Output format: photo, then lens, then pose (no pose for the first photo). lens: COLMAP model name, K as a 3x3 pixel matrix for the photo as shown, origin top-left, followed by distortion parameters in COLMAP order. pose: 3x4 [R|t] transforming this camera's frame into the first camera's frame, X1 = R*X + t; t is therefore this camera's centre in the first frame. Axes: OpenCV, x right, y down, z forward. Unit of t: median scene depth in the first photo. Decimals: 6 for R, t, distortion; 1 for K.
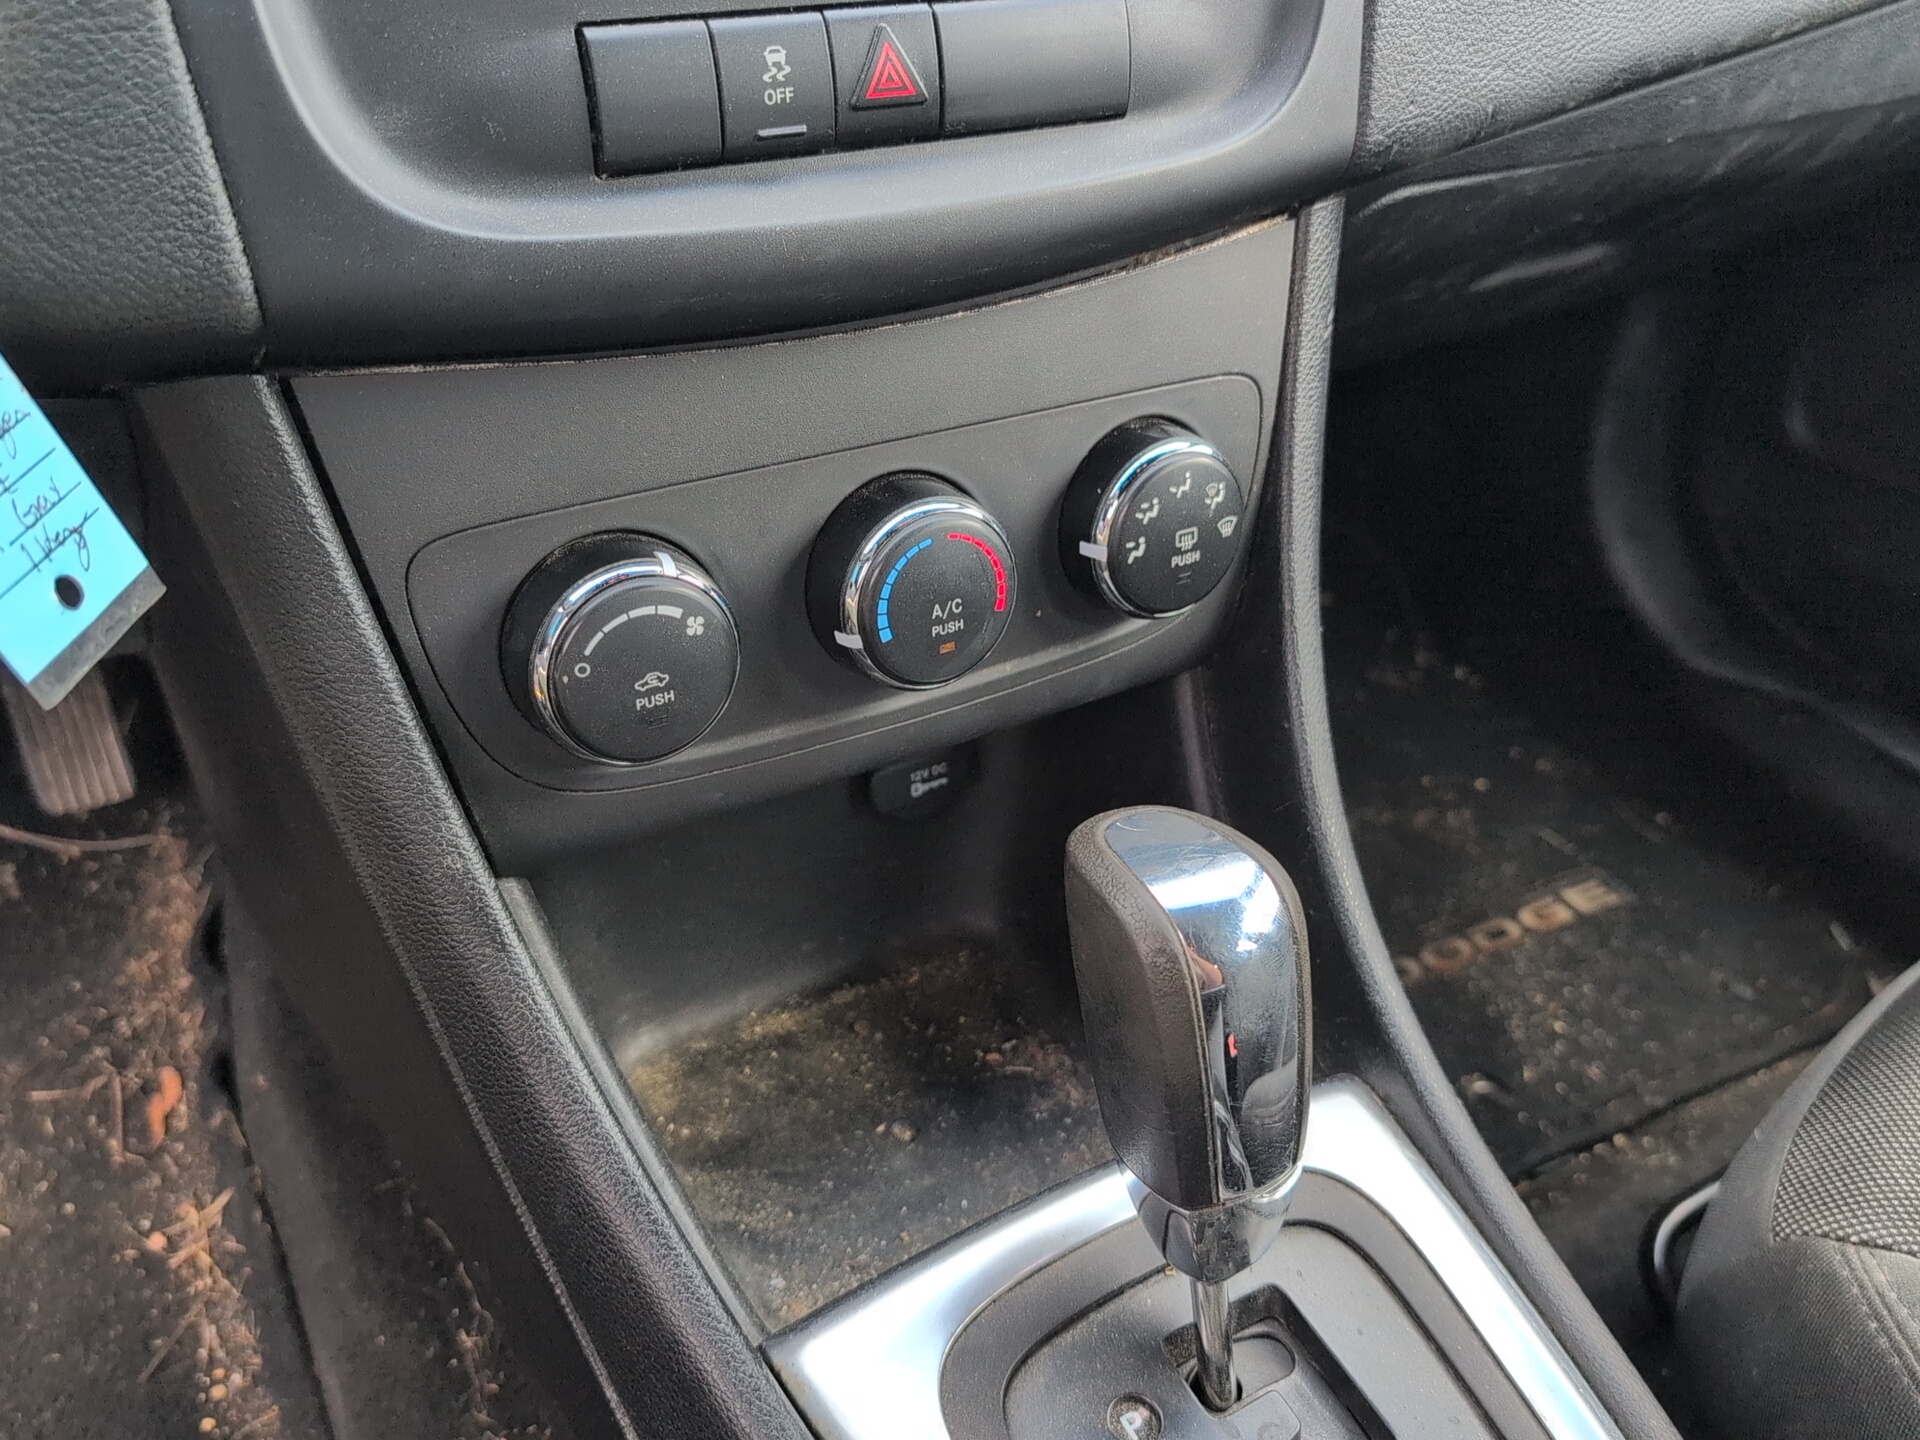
lens RADIAL K [[1631.3, 0, 960.0], [0, 1631.3, 720.0], [0, 0, 1]] dist [0.014694, -0.025182]
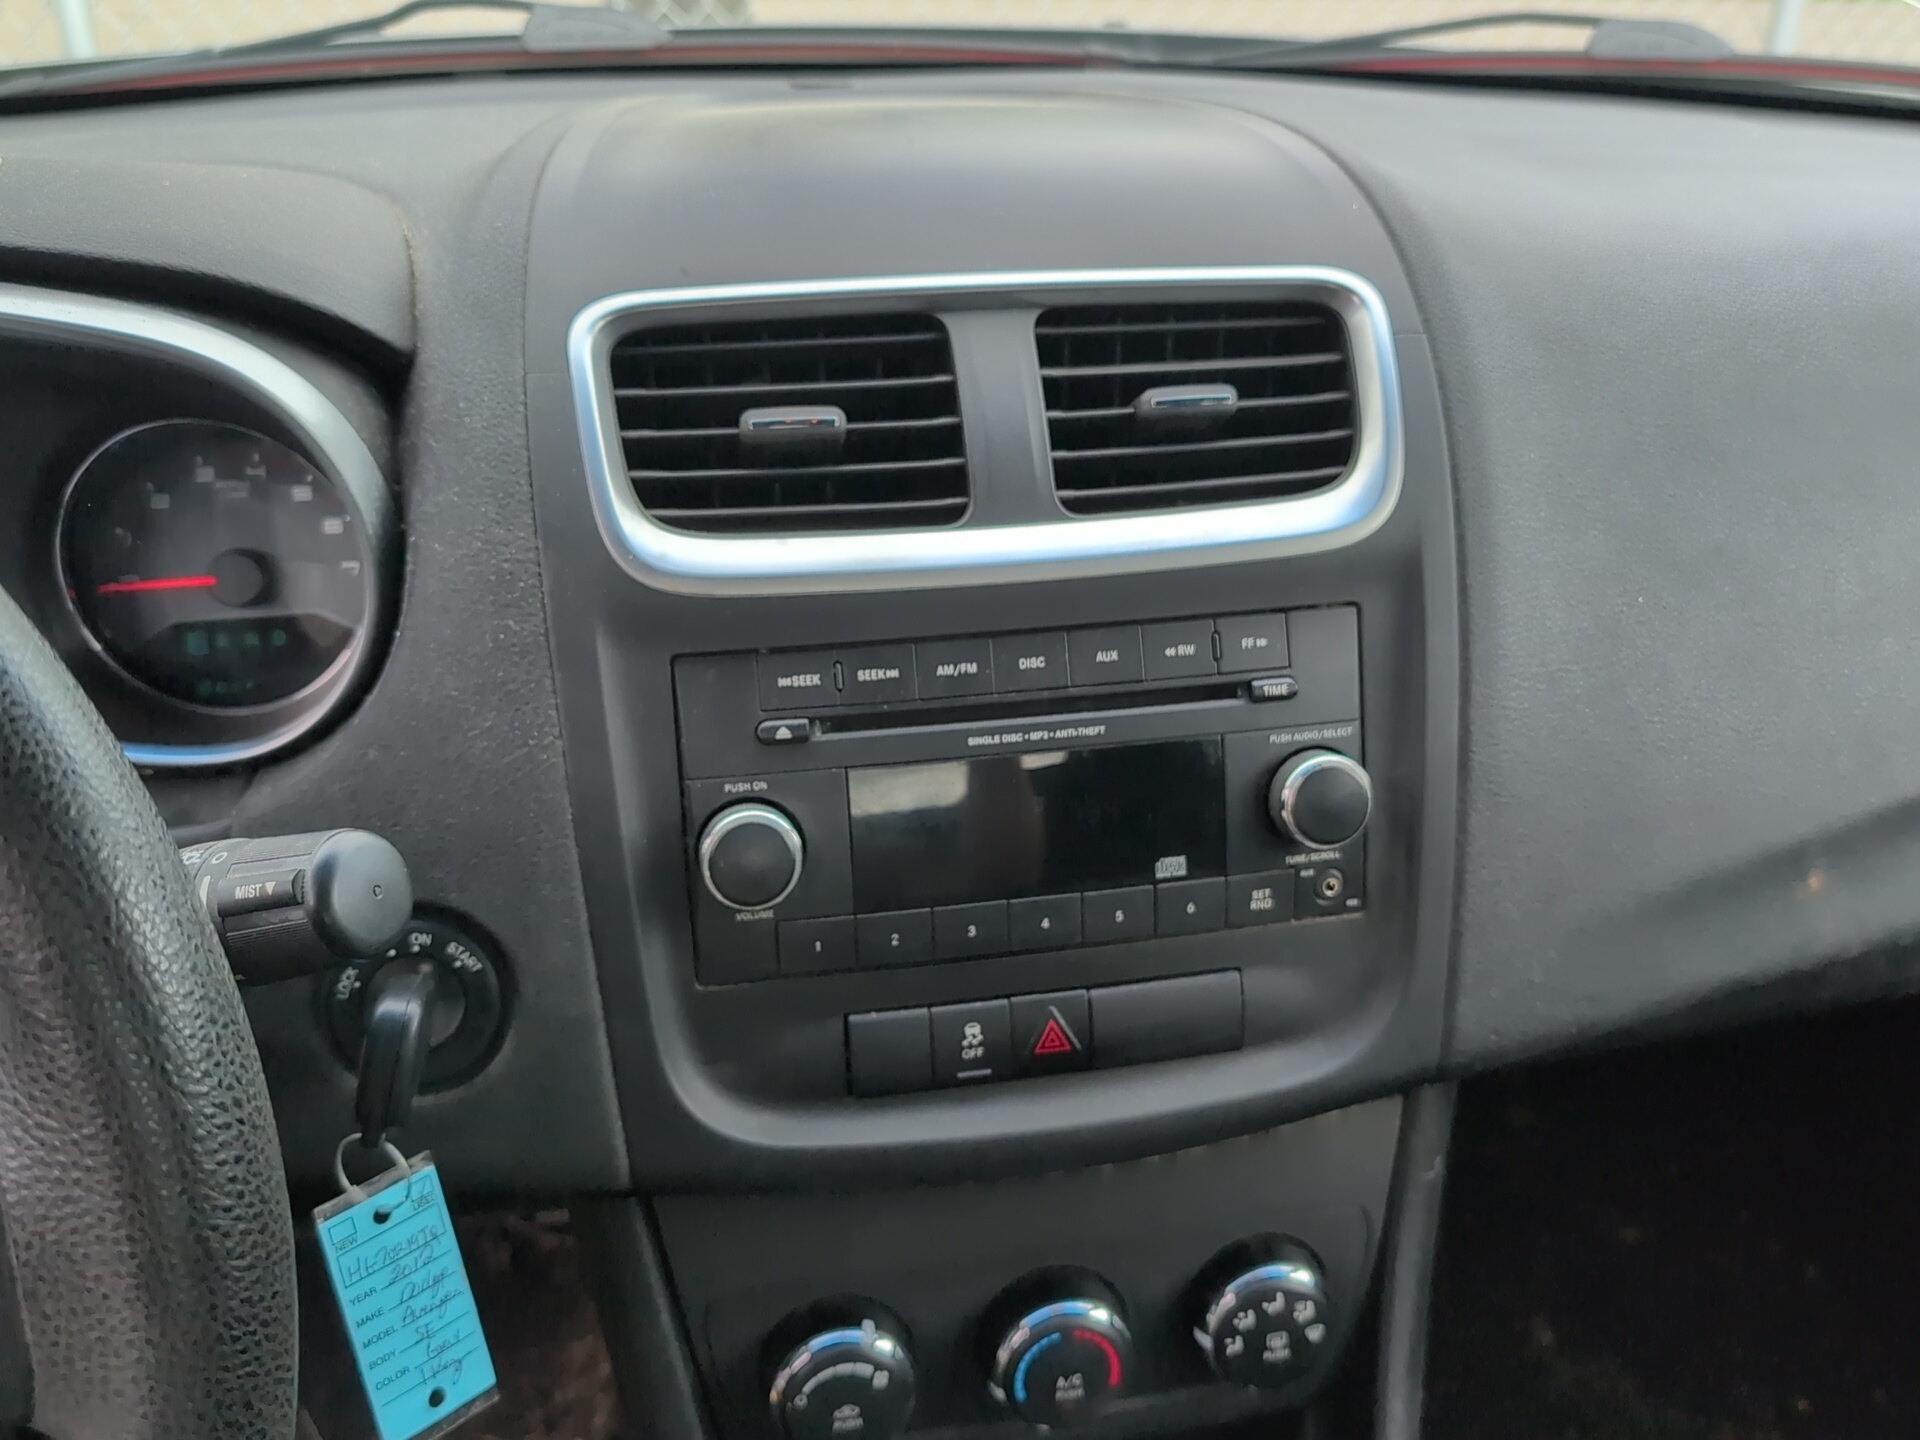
lens RADIAL K [[1631.3, 0, 960.0], [0, 1631.3, 720.0], [0, 0, 1]] dist [0.014694, -0.025182]
pose [[0.942889, 0.101636, -0.317224, 0.257600], [-0.152813, 0.978172, -0.140808, -0.365699], [0.295988, 0.181242, 0.937839, -0.384403]]
